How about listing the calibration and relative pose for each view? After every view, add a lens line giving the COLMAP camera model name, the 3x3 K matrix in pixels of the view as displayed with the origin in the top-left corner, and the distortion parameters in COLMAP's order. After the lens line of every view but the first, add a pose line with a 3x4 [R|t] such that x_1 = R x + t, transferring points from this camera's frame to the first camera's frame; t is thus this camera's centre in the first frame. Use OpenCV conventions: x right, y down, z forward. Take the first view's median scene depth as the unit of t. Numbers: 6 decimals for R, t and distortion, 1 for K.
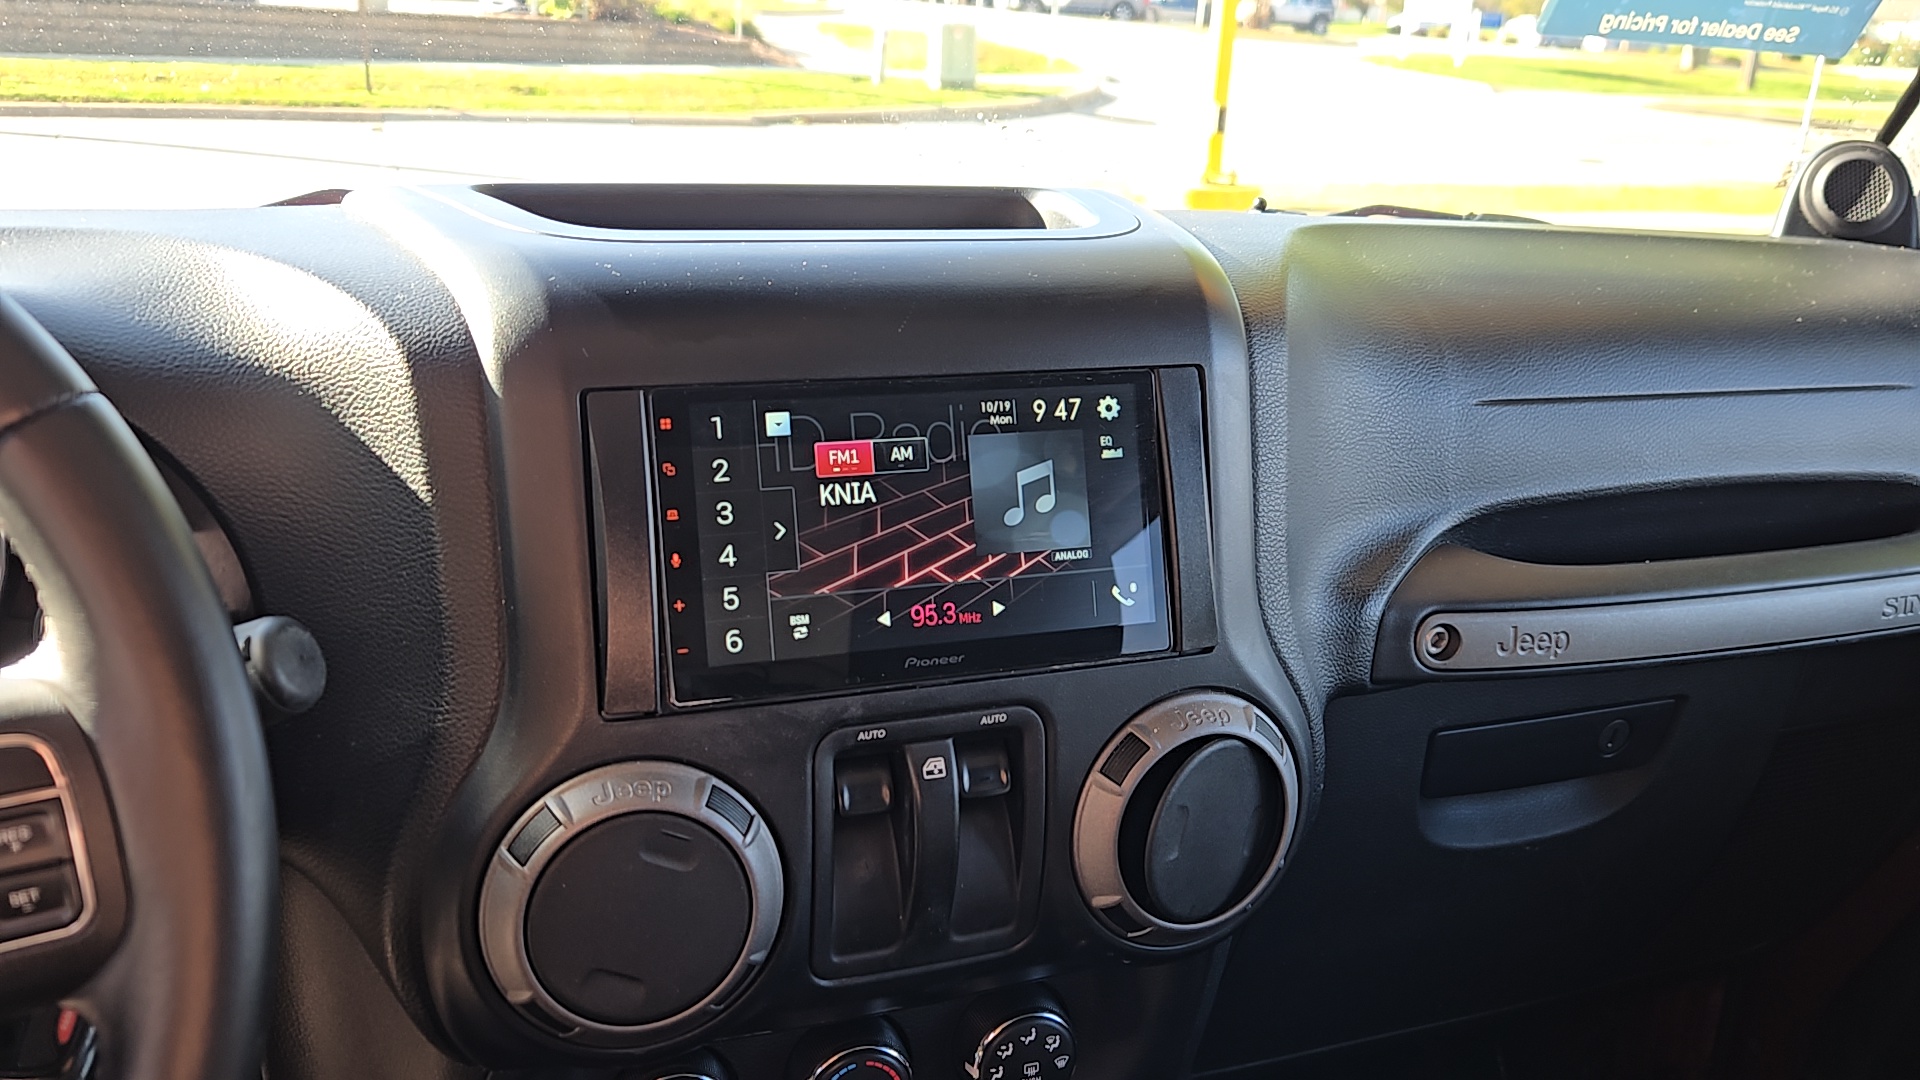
lens RADIAL K [[1611.7, 0, 960.0], [0, 1611.7, 540.0], [0, 0, 1]] dist [0.017983, -0.006763]
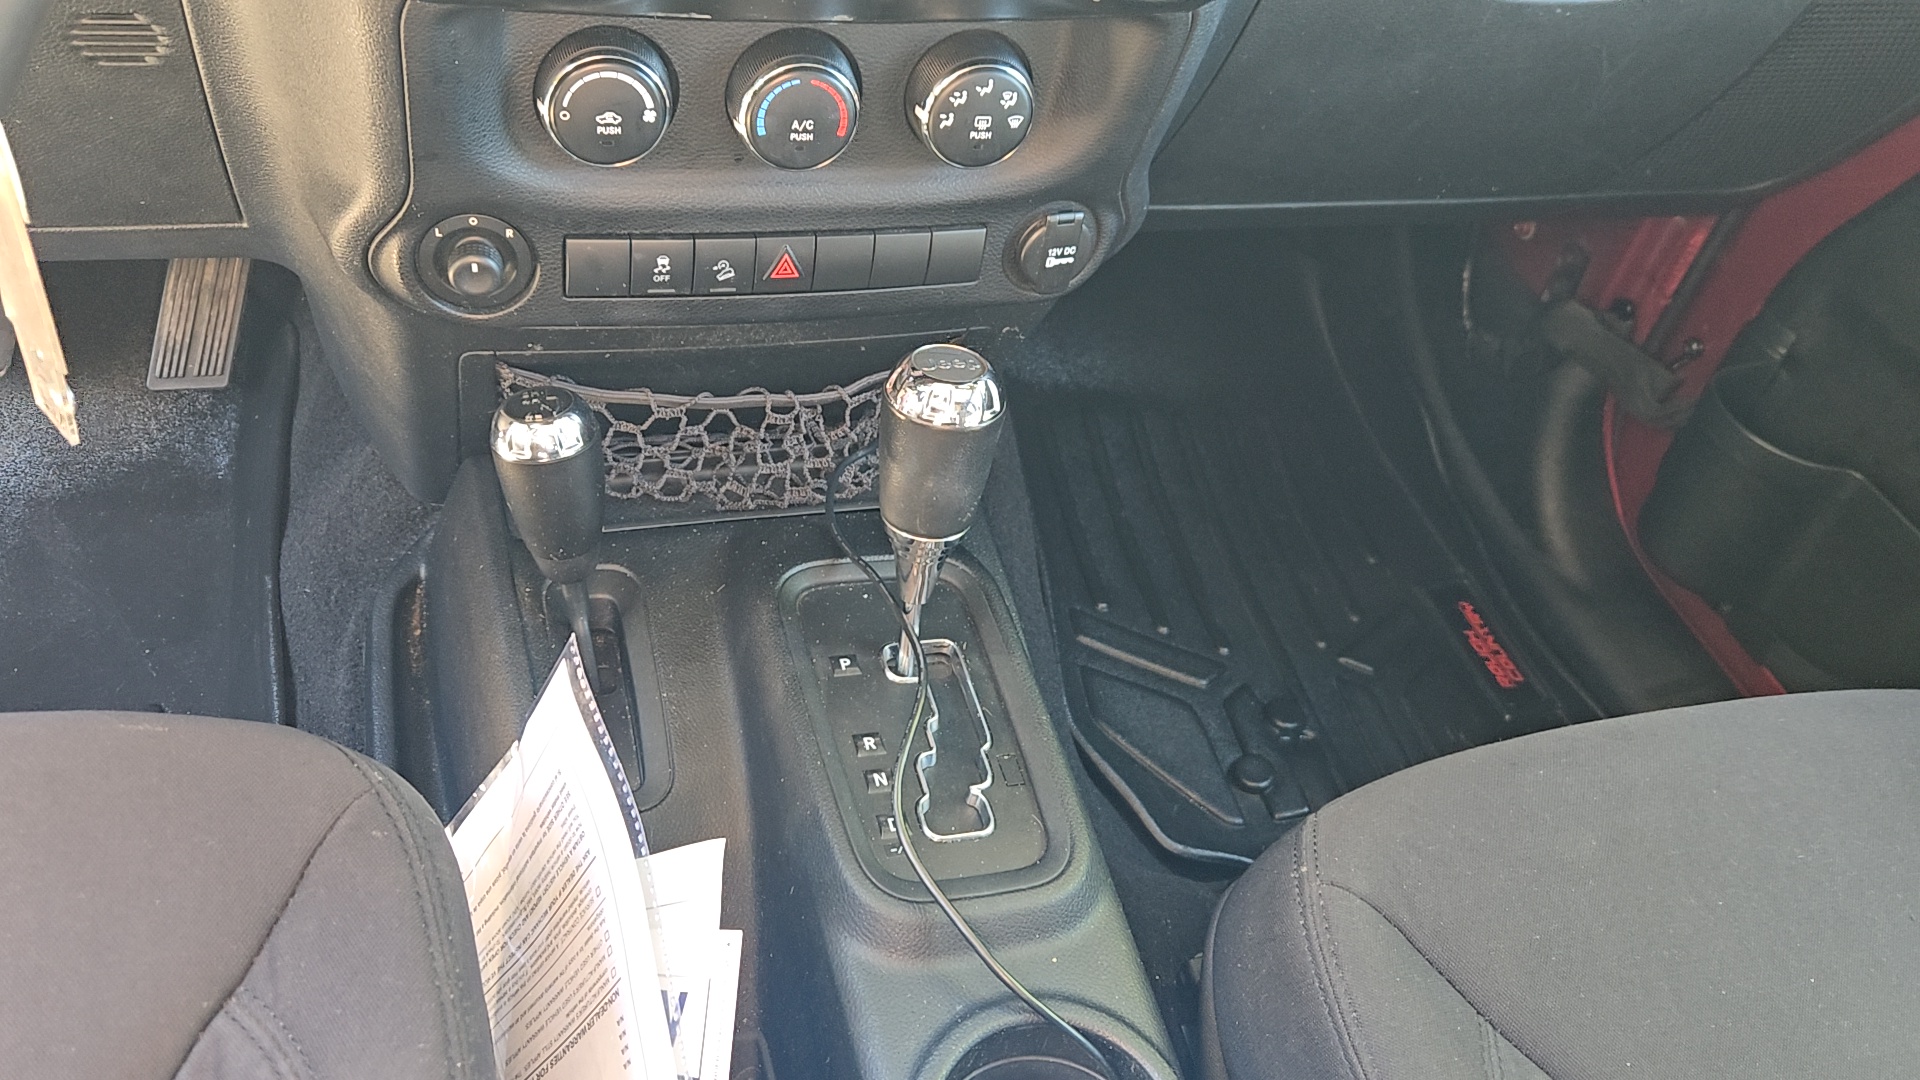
lens RADIAL K [[1614.3, 0, 960.0], [0, 1614.3, 540.0], [0, 0, 1]] dist [0.009898, 0.000091]
pose [[0.988443, 0.149679, 0.024024, 0.054215], [-0.144309, 0.880513, 0.451522, 0.136747], [0.046430, -0.449771, 0.891936, 0.031246]]
